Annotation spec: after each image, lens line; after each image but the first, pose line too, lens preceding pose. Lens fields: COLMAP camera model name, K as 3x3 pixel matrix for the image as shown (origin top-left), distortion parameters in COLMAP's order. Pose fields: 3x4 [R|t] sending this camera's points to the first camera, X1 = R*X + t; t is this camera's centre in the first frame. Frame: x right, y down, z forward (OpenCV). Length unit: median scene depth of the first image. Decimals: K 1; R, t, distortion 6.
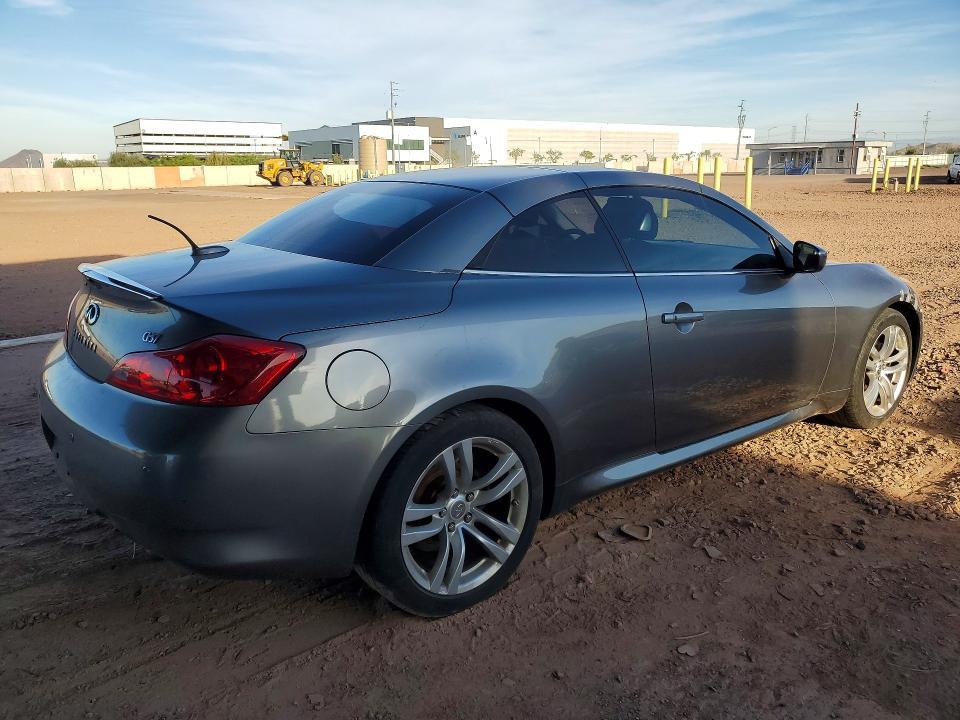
lens RADIAL K [[773.2, 0, 480.0], [0, 773.2, 360.0], [0, 0, 1]] dist [0.004963, 0.011001]
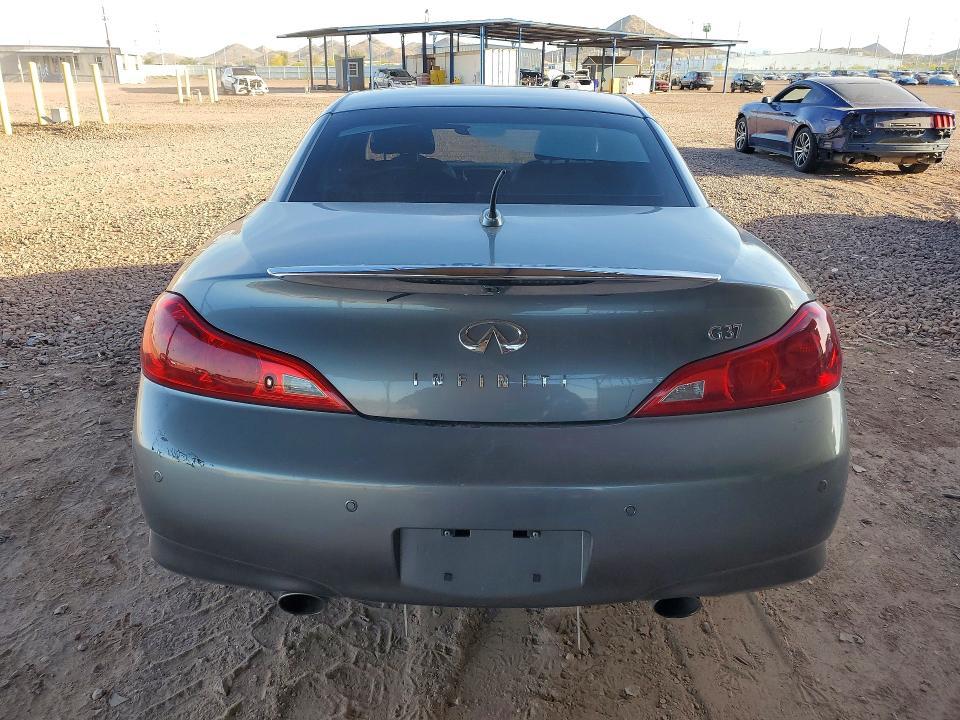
lens RADIAL K [[758.0, 0, 480.0], [0, 758.0, 360.0], [0, 0, 1]] dist [0.003053, 0.001982]
pose [[0.592846, -0.261247, 0.761764, -0.113357], [0.170362, 0.965196, 0.198429, -0.019668], [-0.787090, 0.012138, 0.616719, 0.072247]]
